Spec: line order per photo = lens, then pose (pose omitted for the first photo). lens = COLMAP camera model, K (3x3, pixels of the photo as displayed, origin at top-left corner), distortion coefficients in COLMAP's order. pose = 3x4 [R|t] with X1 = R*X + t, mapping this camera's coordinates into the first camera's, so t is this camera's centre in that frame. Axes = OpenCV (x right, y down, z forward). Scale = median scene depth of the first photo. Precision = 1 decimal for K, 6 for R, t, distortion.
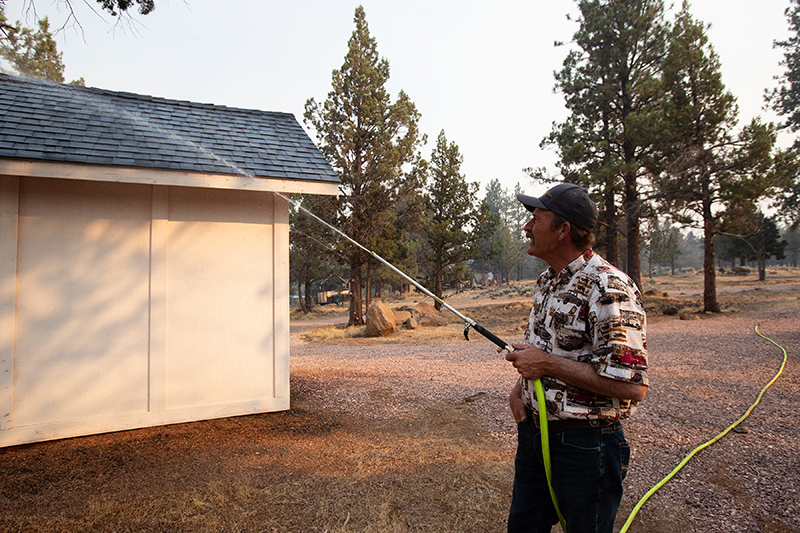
lens RADIAL K [[499.5, 0, 400.0], [0, 499.5, 266.5], [0, 0, 1]] dist [0.077754, -0.000010]
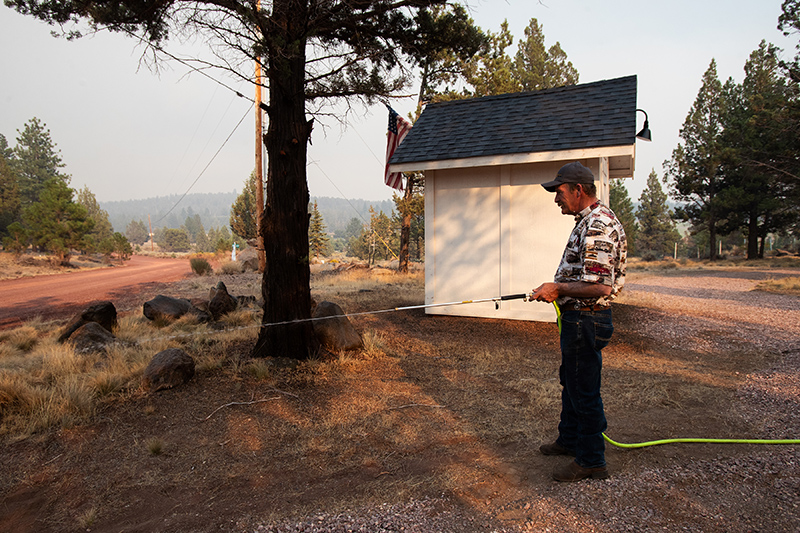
lens RADIAL K [[459.0, 0, 400.0], [0, 459.0, 266.5], [0, 0, 1]] dist [0.000395, 0.000046]
pose [[0.648094, 0.068615, -0.758463, 0.395587], [0.040915, 0.991357, 0.124645, -0.014684], [0.760460, -0.111814, 0.639686, -0.156039]]
